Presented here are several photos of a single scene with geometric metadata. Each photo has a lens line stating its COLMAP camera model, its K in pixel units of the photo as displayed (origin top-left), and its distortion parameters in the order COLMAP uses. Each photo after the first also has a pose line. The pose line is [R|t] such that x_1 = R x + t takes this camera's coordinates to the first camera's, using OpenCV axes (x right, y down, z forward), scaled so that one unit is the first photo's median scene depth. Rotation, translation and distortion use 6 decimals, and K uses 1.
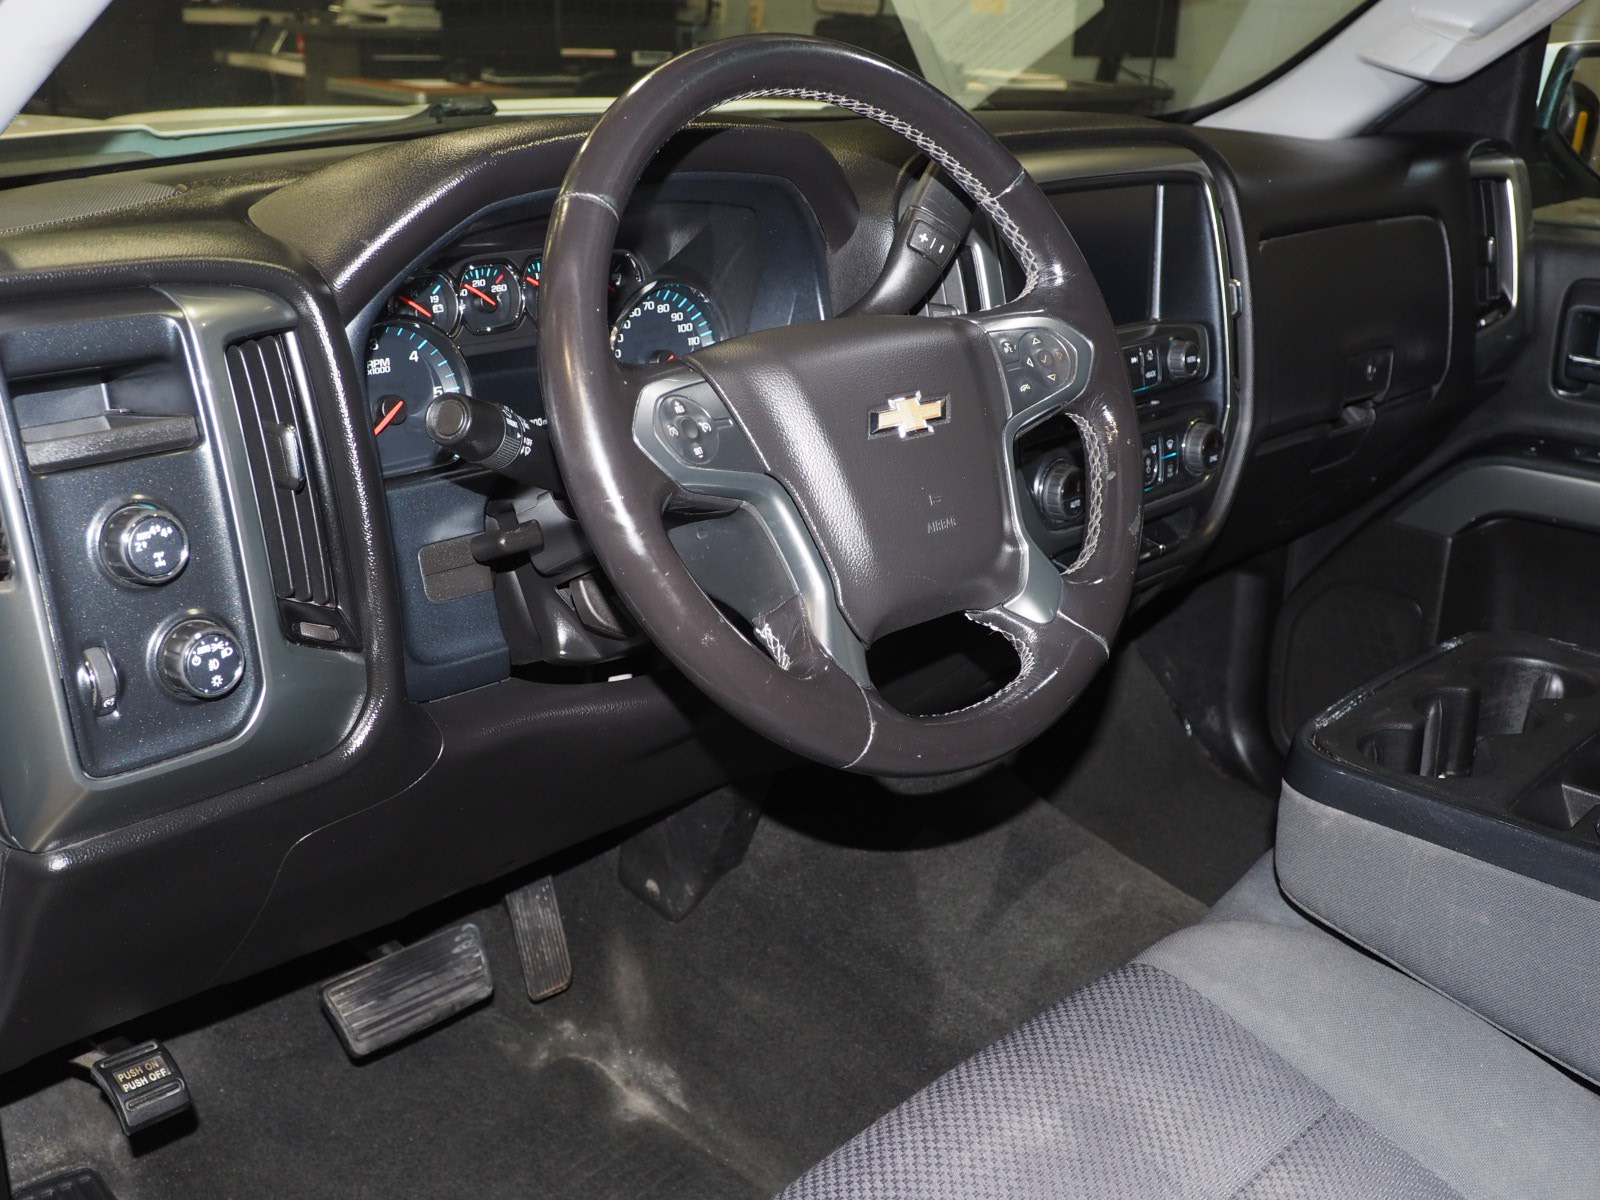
lens RADIAL K [[1742.7, 0, 800.0], [0, 1742.7, 600.0], [0, 0, 1]] dist [-0.014301, 0.004792]
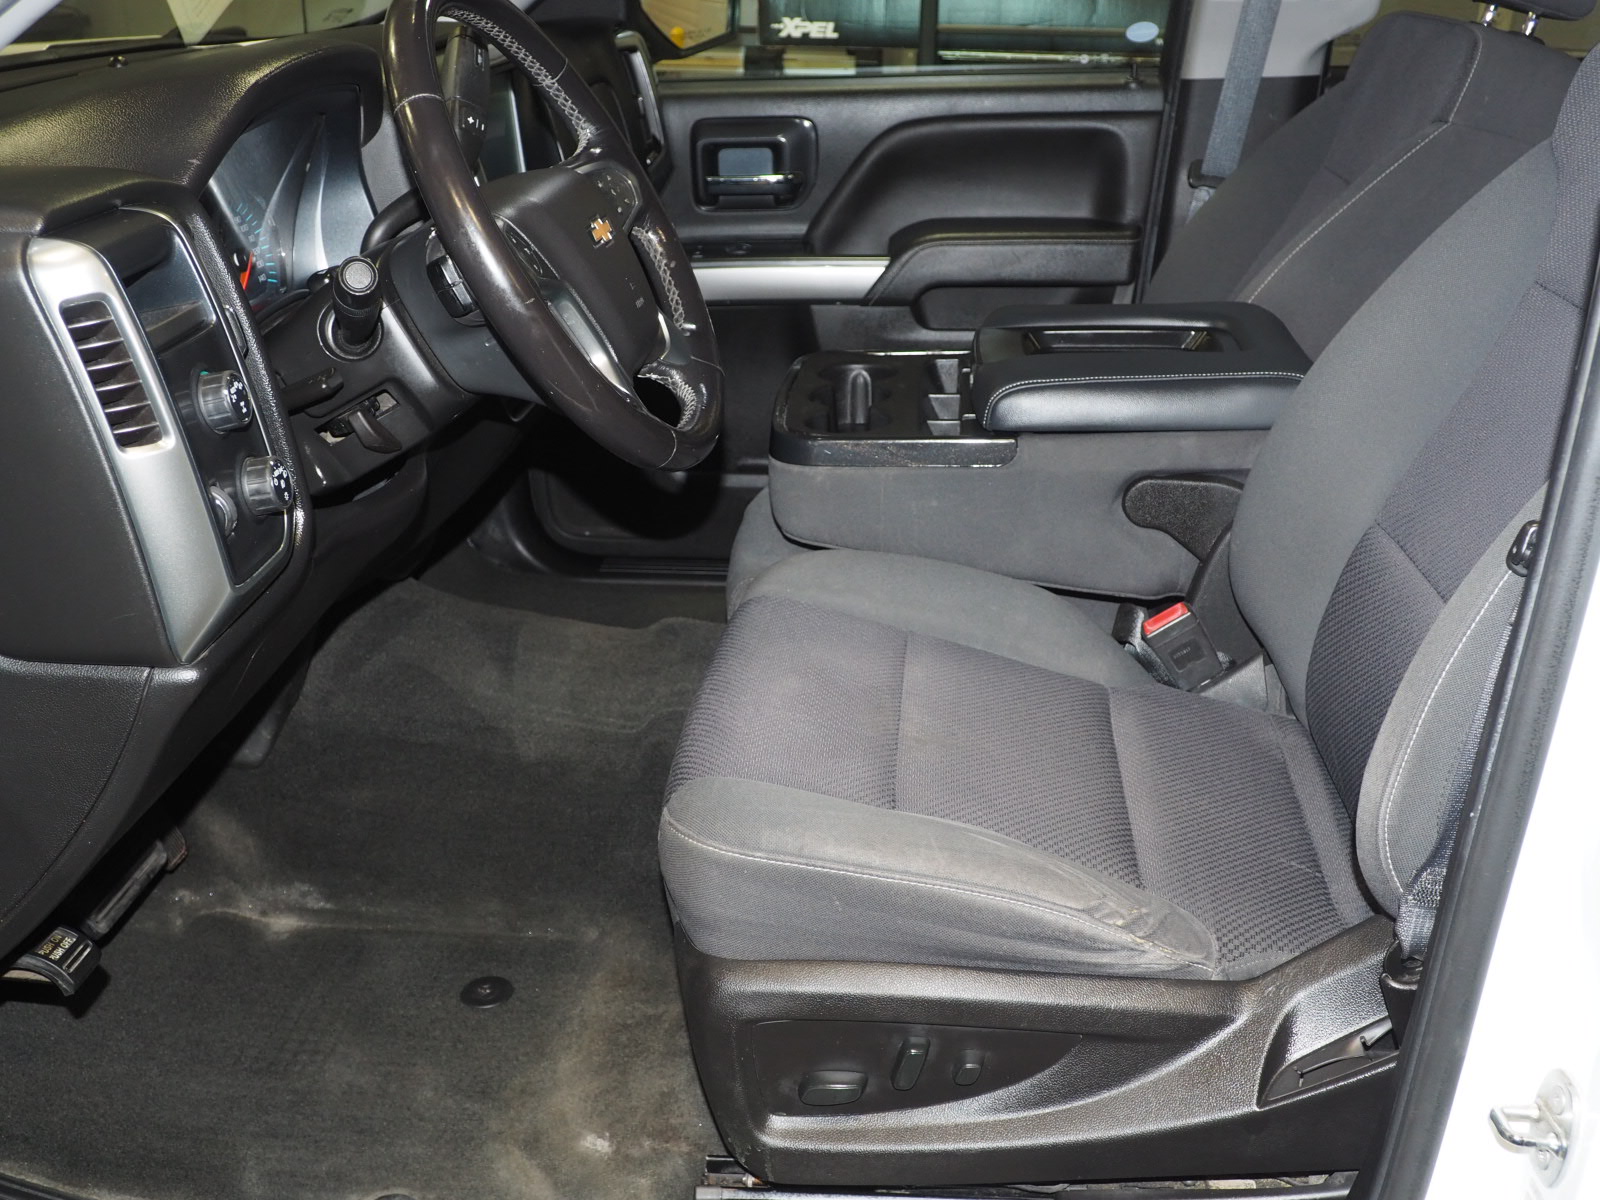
lens RADIAL K [[1742.7, 0, 800.0], [0, 1742.7, 600.0], [0, 0, 1]] dist [-0.014301, 0.004792]
pose [[0.788027, -0.278292, 0.549151, -0.392144], [0.253673, 0.959535, 0.122242, 0.029416], [-0.560949, 0.042975, 0.826734, -0.152364]]
